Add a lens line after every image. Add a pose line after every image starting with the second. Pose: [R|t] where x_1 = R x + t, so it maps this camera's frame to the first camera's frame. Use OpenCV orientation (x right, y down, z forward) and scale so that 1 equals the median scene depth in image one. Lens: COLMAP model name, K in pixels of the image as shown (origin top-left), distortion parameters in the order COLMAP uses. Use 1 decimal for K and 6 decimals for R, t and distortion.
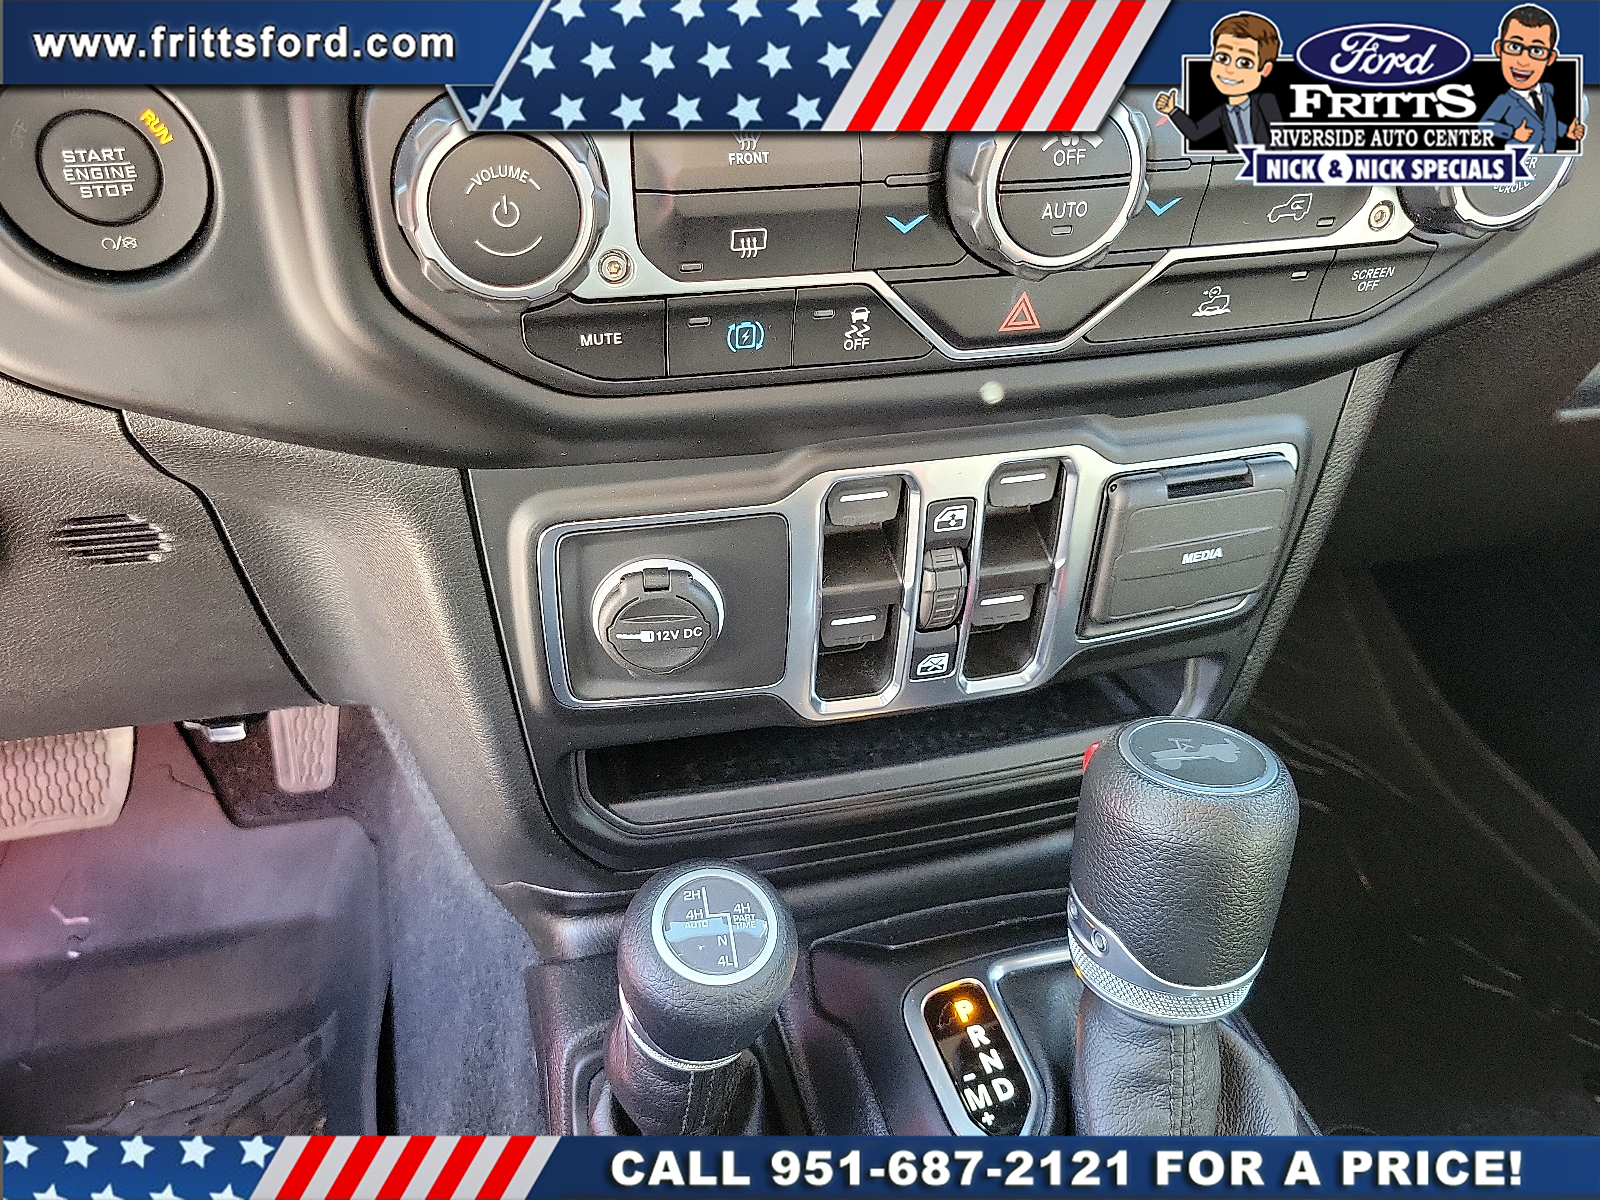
lens RADIAL K [[1203.4, 0, 795.0], [0, 1203.4, 602.6], [0, 0, 1]] dist [0.009117, -0.004821]
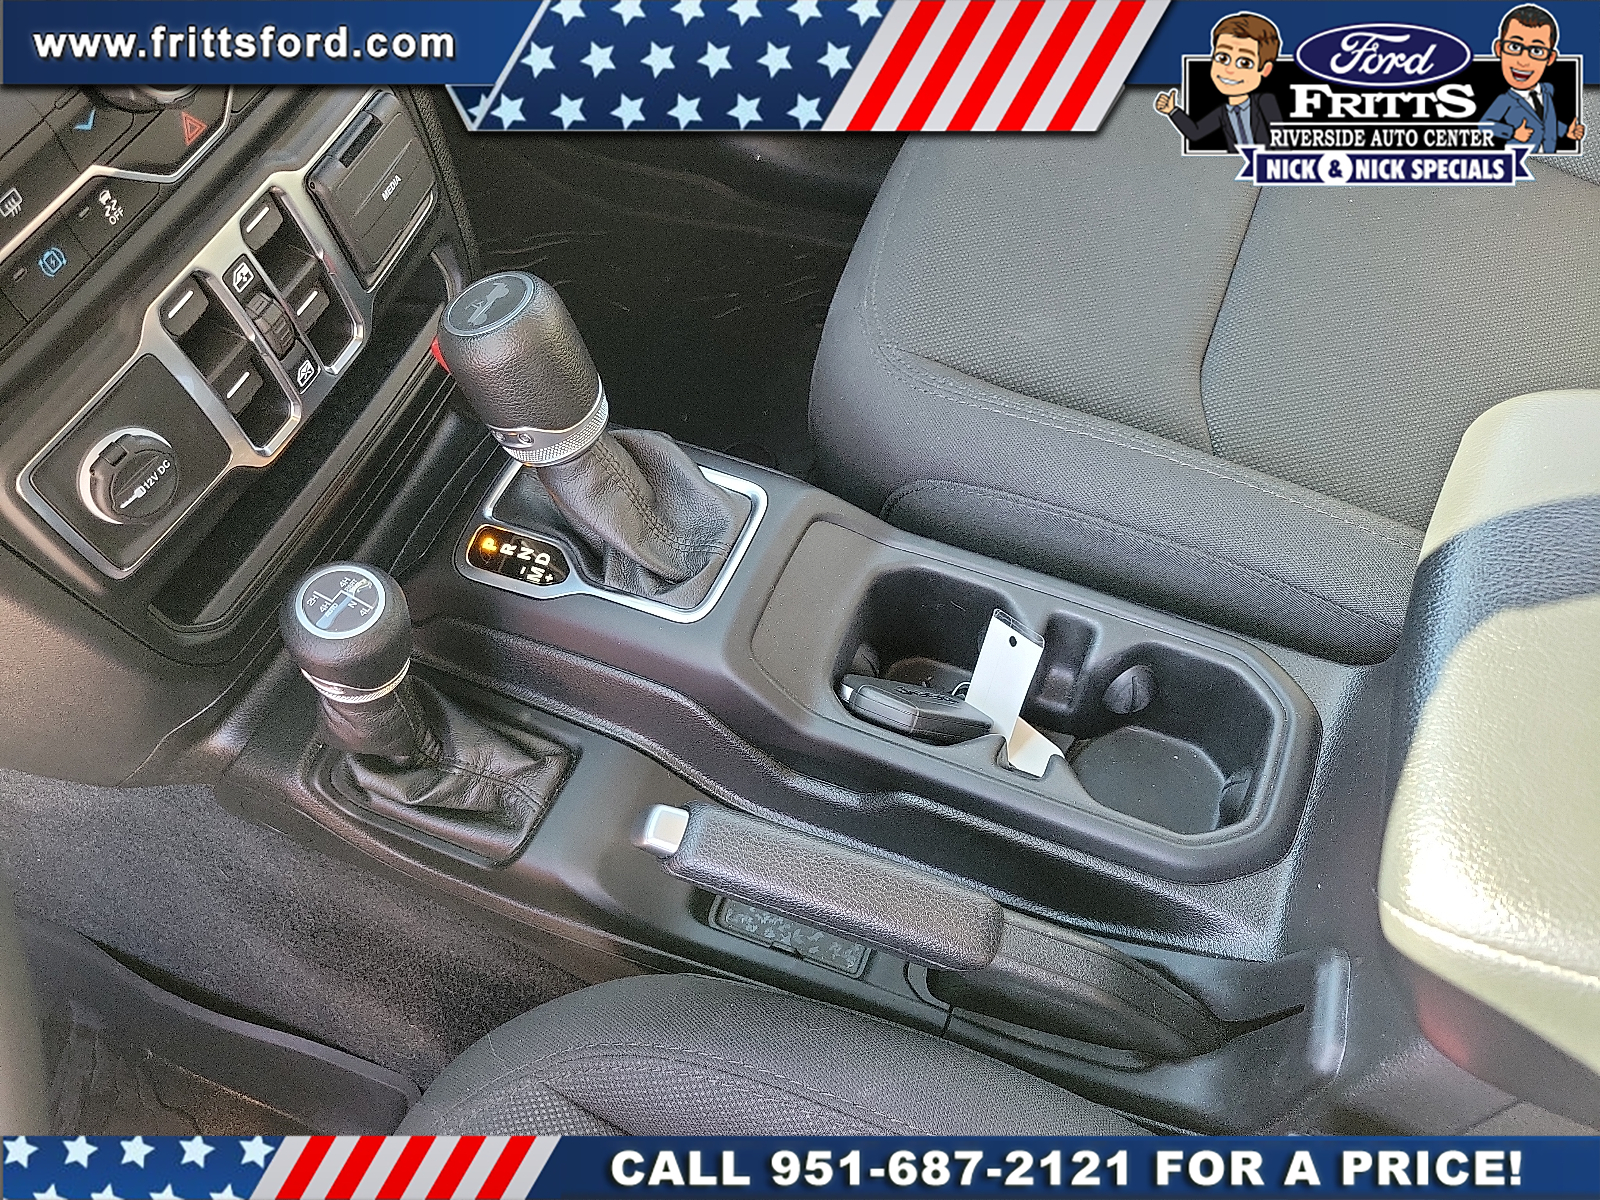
lens RADIAL K [[1203.4, 0, 795.0], [0, 1203.4, 602.6], [0, 0, 1]] dist [0.009117, -0.004821]
pose [[0.610072, -0.714519, 0.342453, -0.214381], [0.558828, 0.694409, 0.453329, -0.082261], [-0.561715, -0.085191, 0.822933, -0.490621]]
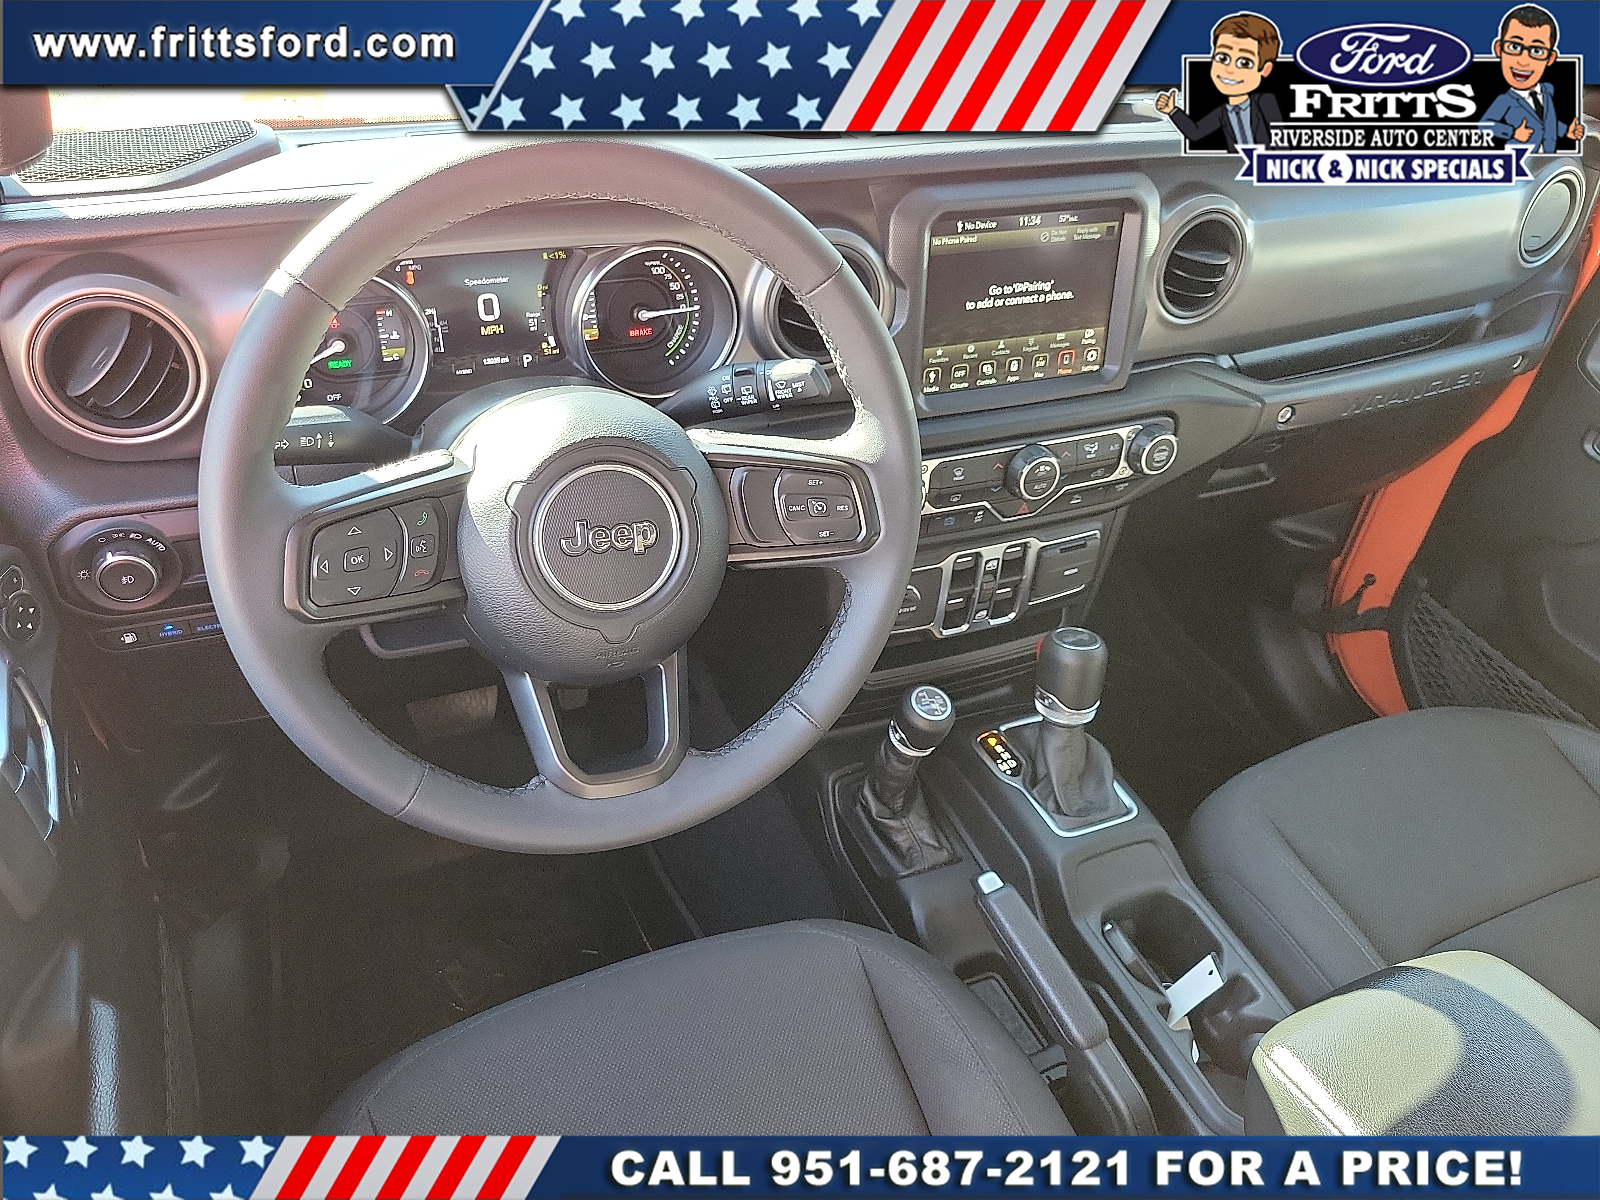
lens RADIAL K [[1203.4, 0, 795.0], [0, 1203.4, 602.6], [0, 0, 1]] dist [0.009117, -0.004821]
pose [[0.983983, -0.061235, 0.167413, -0.838956], [0.055880, 0.997769, 0.036520, -0.112083], [-0.169276, -0.026580, 0.985210, -1.817284]]
